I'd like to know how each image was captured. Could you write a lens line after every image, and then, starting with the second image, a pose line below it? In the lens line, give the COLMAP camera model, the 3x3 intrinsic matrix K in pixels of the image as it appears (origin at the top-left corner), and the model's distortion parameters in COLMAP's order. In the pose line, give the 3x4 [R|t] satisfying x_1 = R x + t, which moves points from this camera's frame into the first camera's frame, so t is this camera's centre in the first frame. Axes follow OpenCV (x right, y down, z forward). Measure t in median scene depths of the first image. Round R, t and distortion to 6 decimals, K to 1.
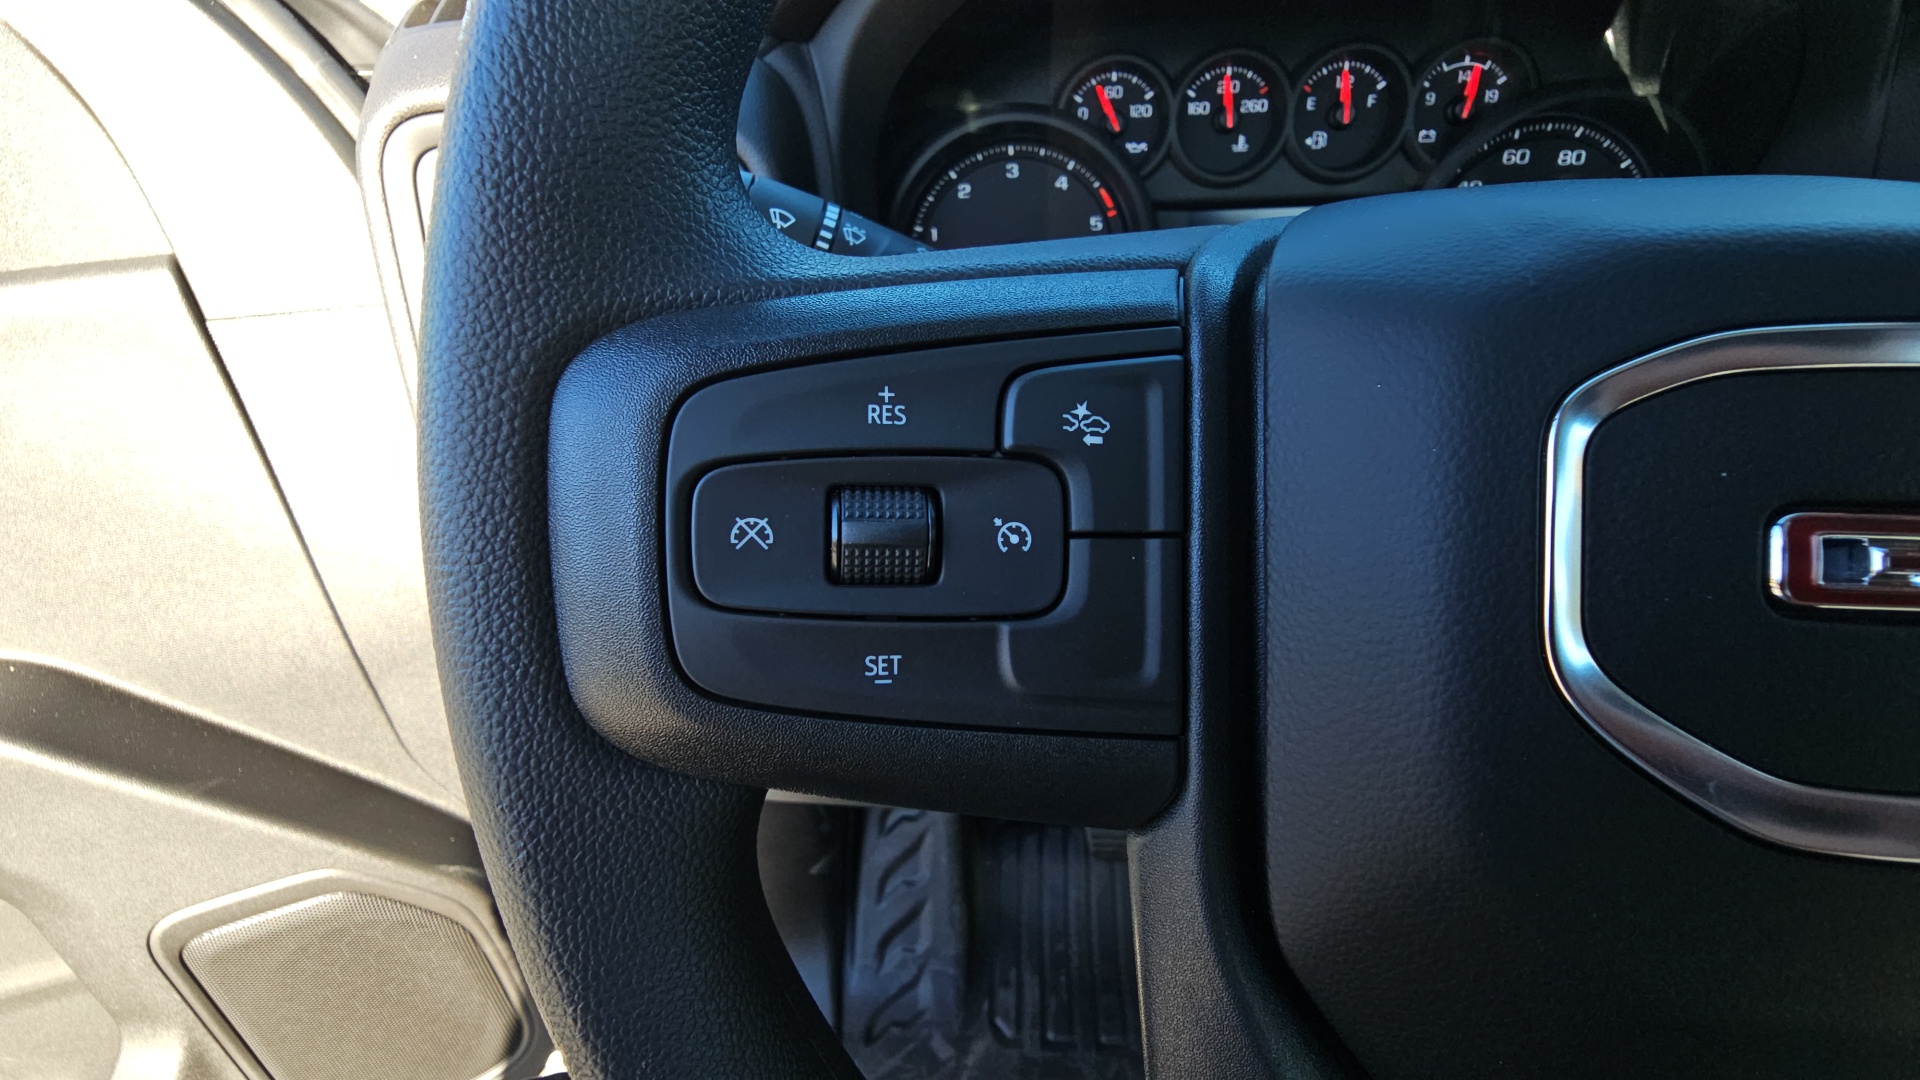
lens RADIAL K [[783.1, 0, 953.3], [0, 783.1, 542.1], [0, 0, 1]] dist [0.007691, -0.008530]
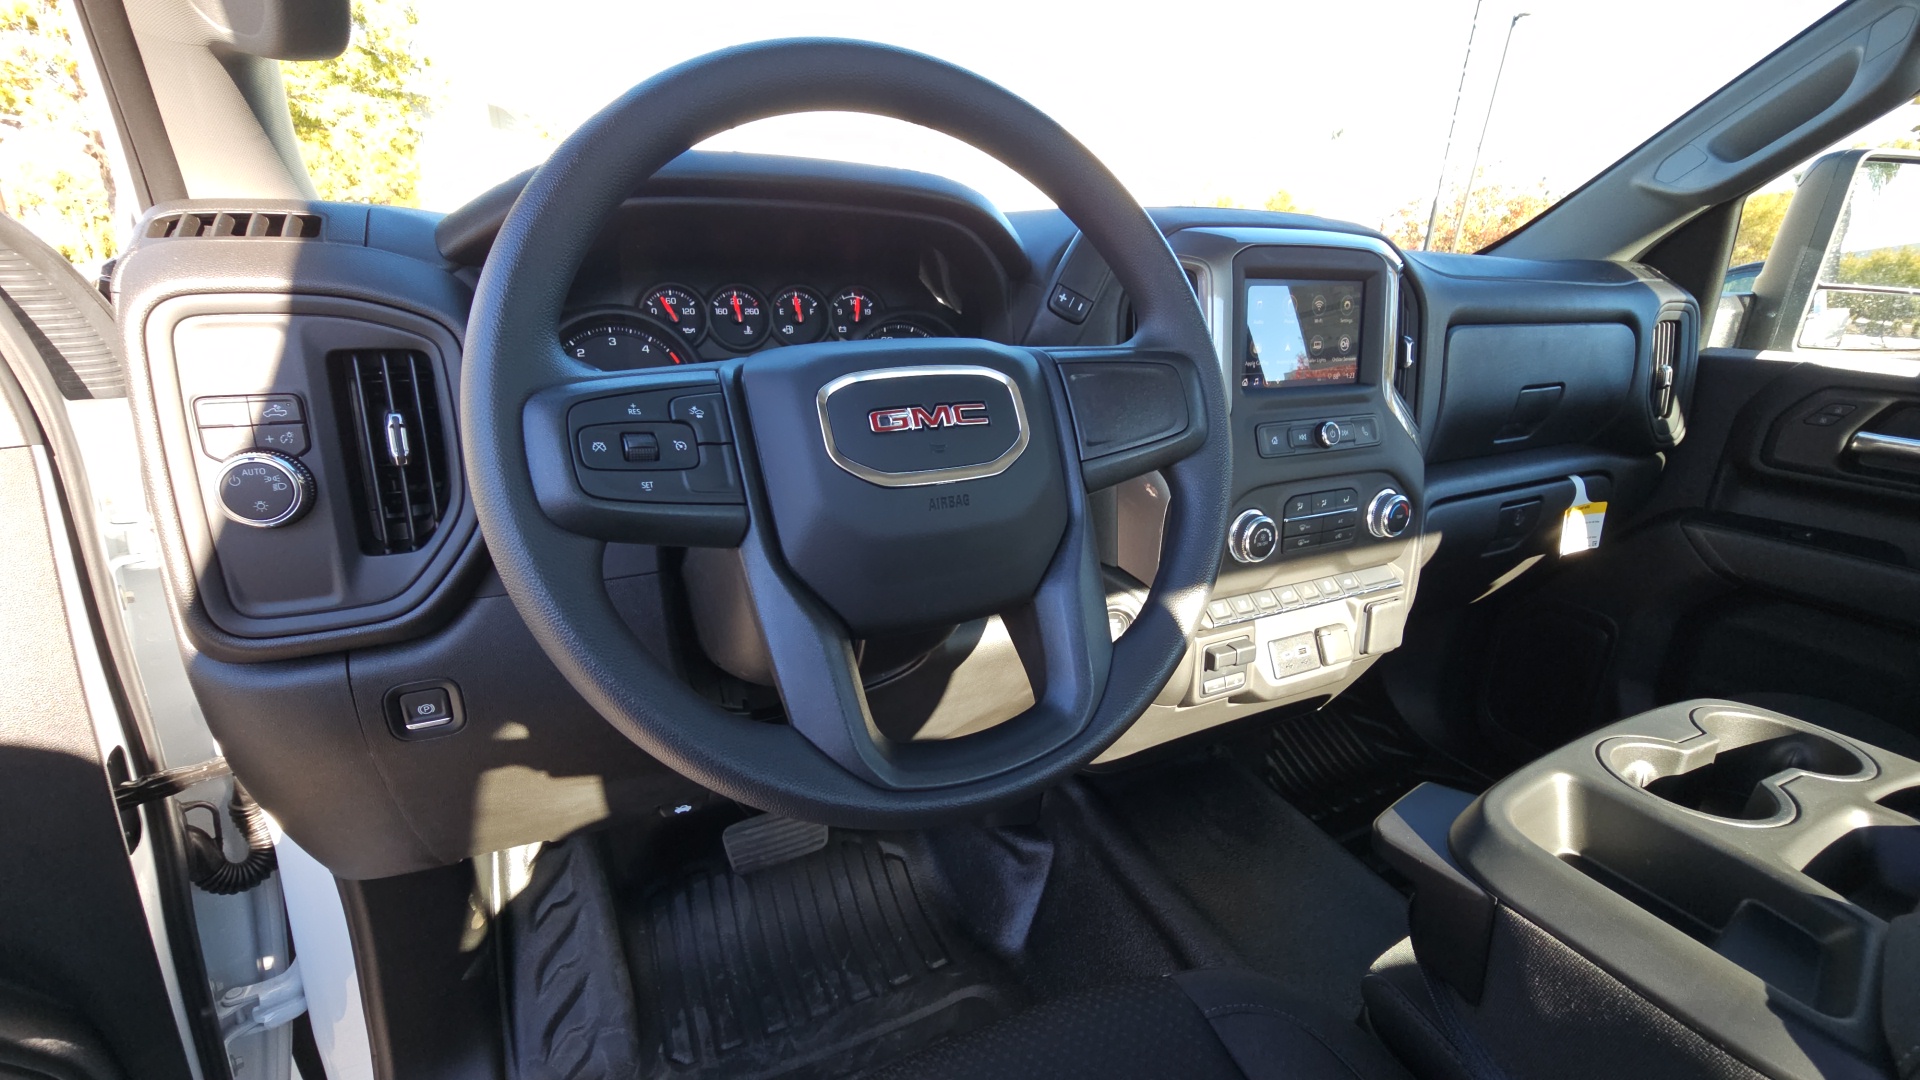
lens RADIAL K [[783.1, 0, 955.9], [0, 783.1, 534.8], [0, 0, 1]] dist [0.007691, -0.008530]
pose [[0.858137, -0.104918, 0.502586, -0.182902], [0.204202, 0.967888, -0.146611, 0.315152], [-0.471065, 0.228441, 0.852005, -0.665531]]
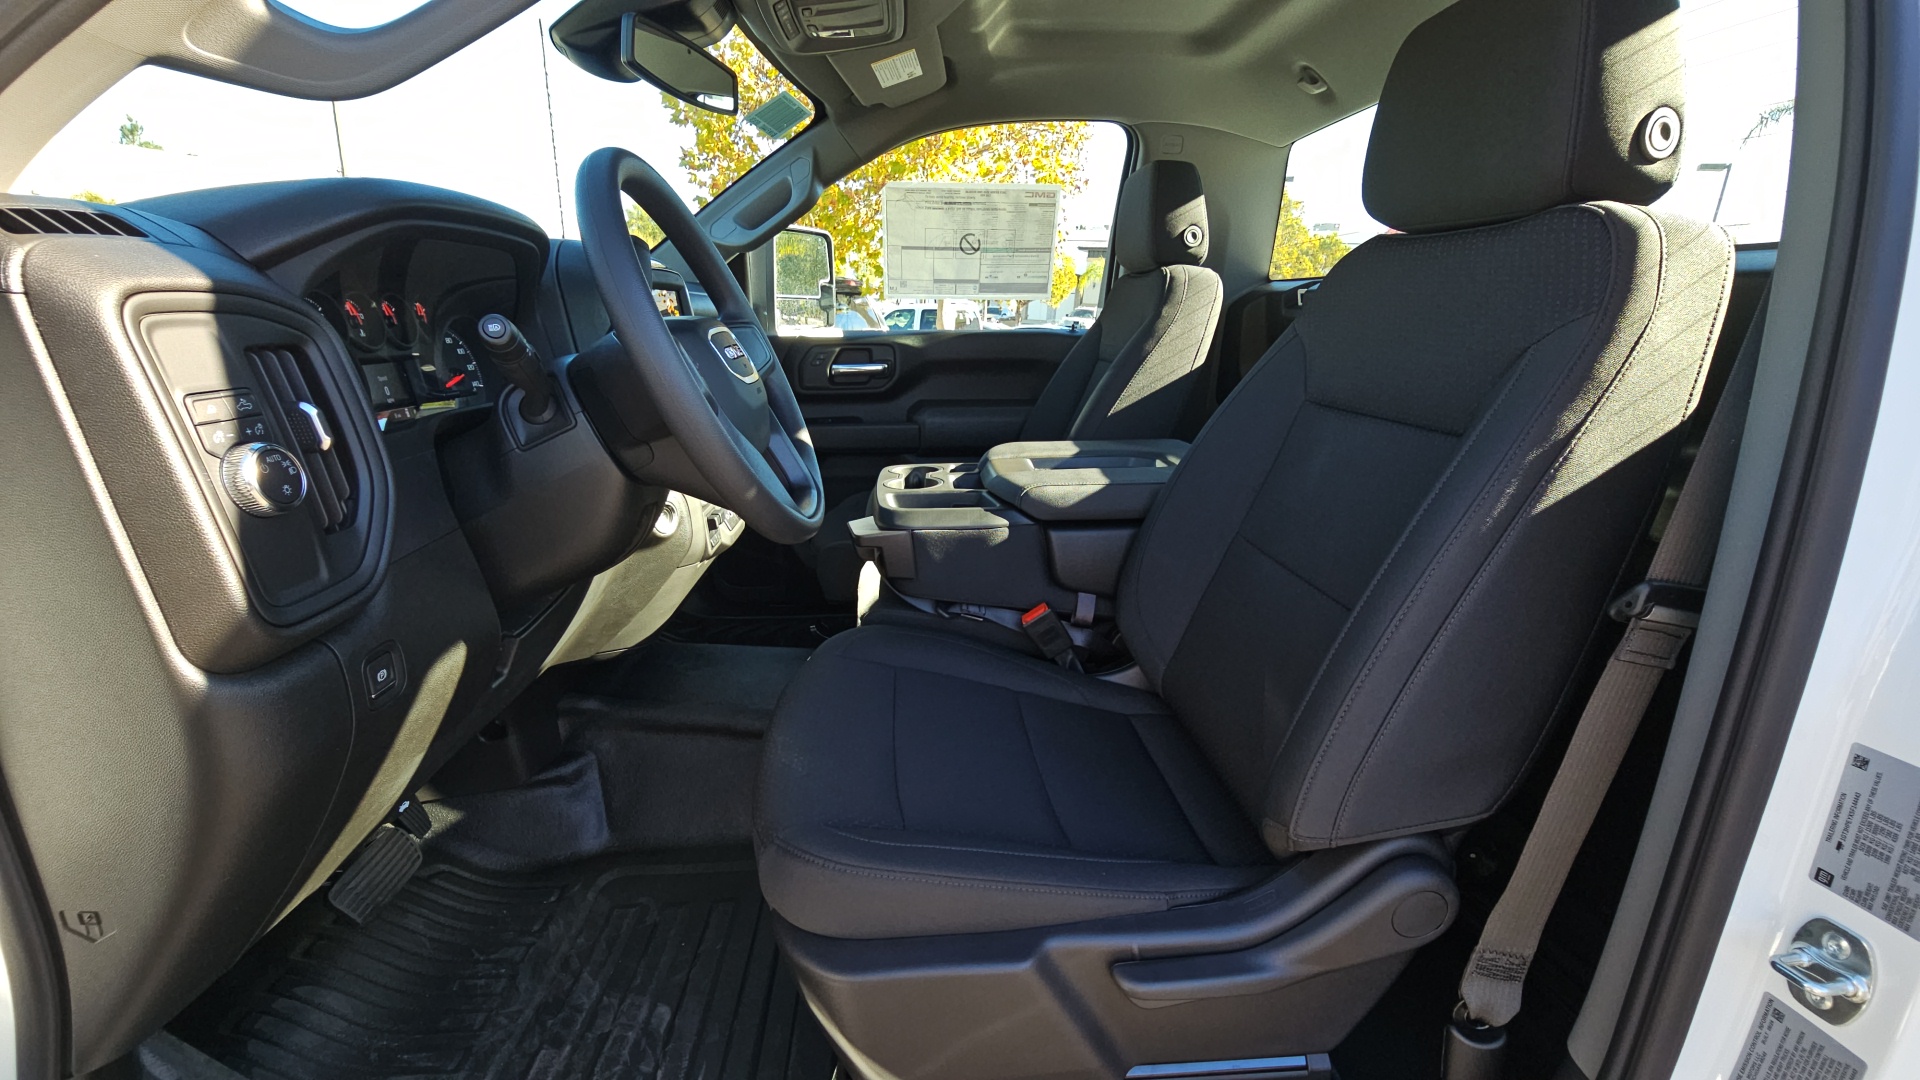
lens RADIAL K [[783.1, 0, 951.9], [0, 783.1, 524.7], [0, 0, 1]] dist [0.007691, -0.008530]
pose [[-0.131429, -0.220684, 0.966450, -1.894827], [0.499102, 0.827601, 0.256852, 0.134039], [-0.856518, 0.516115, 0.001373, -0.035997]]
